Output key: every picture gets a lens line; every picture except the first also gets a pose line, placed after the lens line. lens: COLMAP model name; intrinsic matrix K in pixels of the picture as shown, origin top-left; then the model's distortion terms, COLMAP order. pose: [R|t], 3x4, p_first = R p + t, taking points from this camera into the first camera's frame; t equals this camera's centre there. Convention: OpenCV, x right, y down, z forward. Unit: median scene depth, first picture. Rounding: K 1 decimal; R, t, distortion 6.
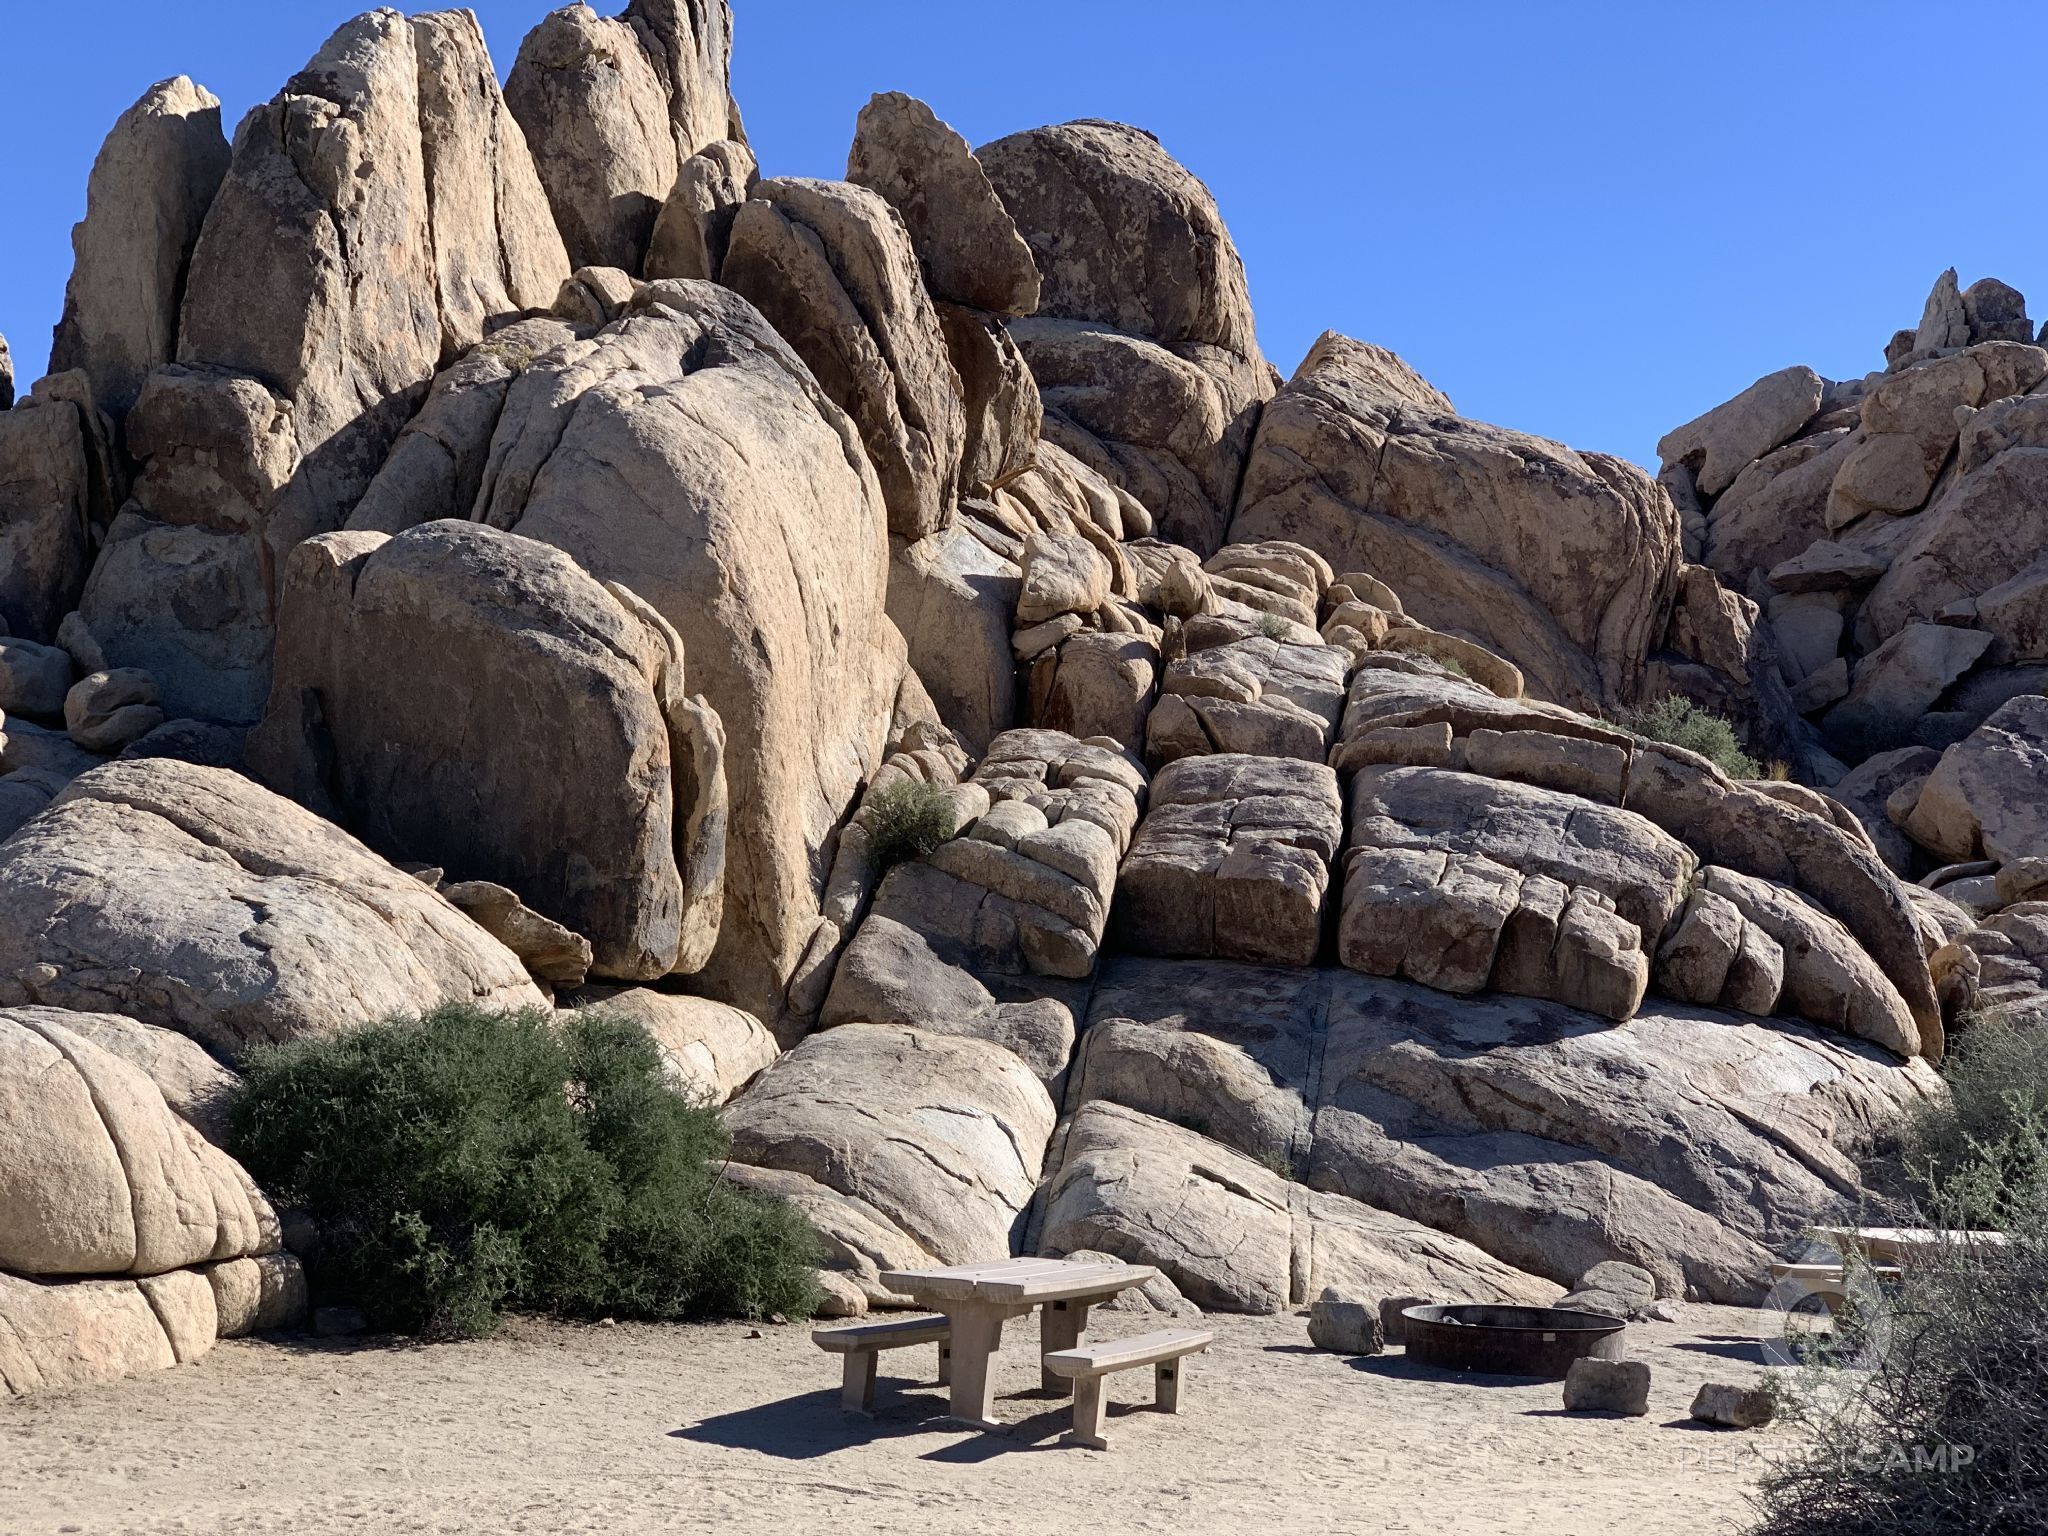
lens RADIAL K [[2760.1, 0, 1021.2], [0, 2760.1, 772.5], [0, 0, 1]] dist [0.060227, 0.000000]
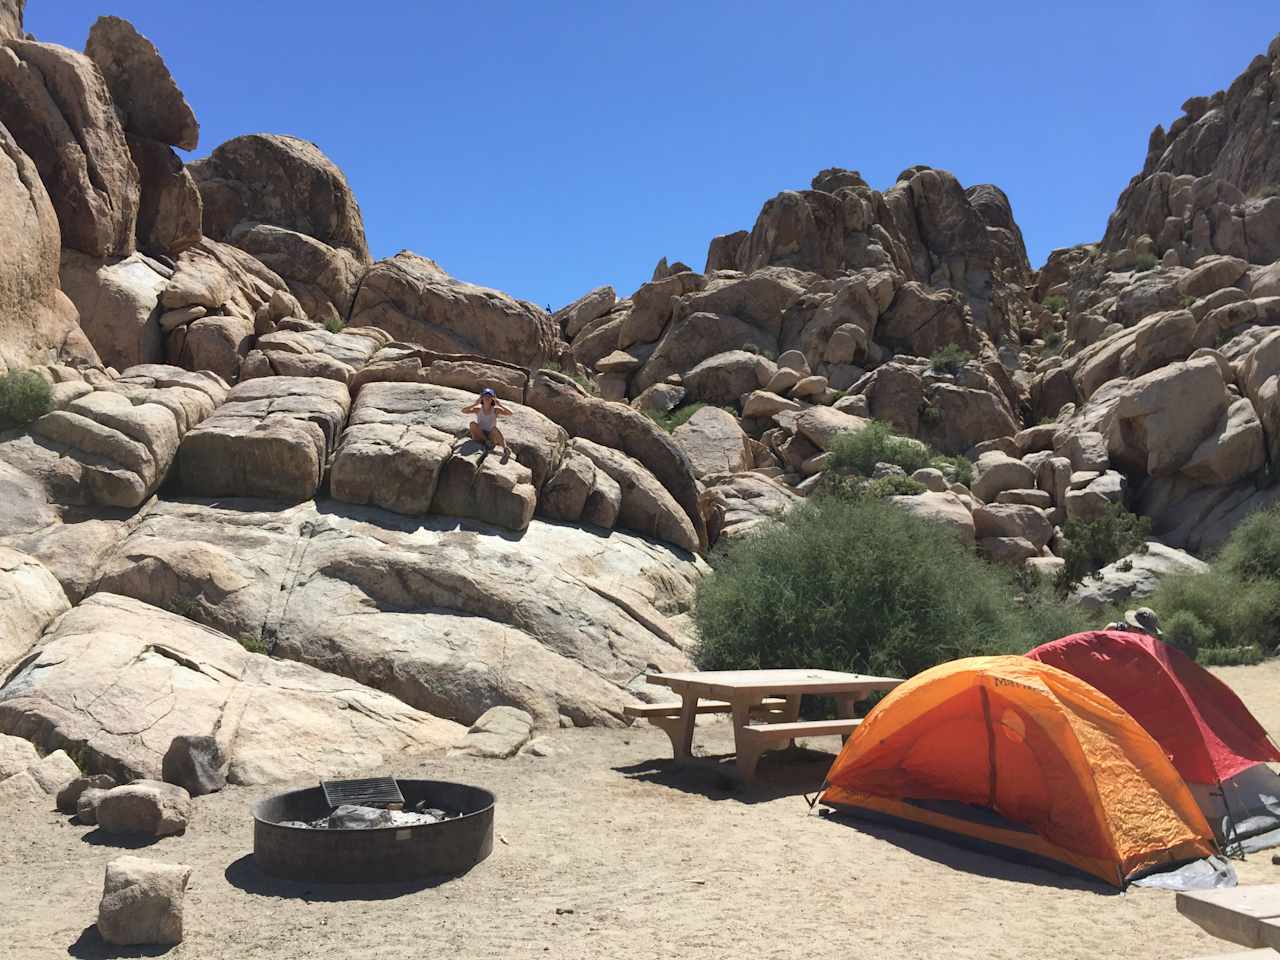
lens RADIAL K [[999.2, 0, 638.5], [0, 999.2, 479.7], [0, 0, 1]] dist [0.011140, -0.010502]
pose [[0.951400, 0.004508, 0.307925, 0.102893], [-0.003745, 0.999988, -0.003068, 0.058157], [-0.307935, 0.001766, 0.951406, 0.427500]]
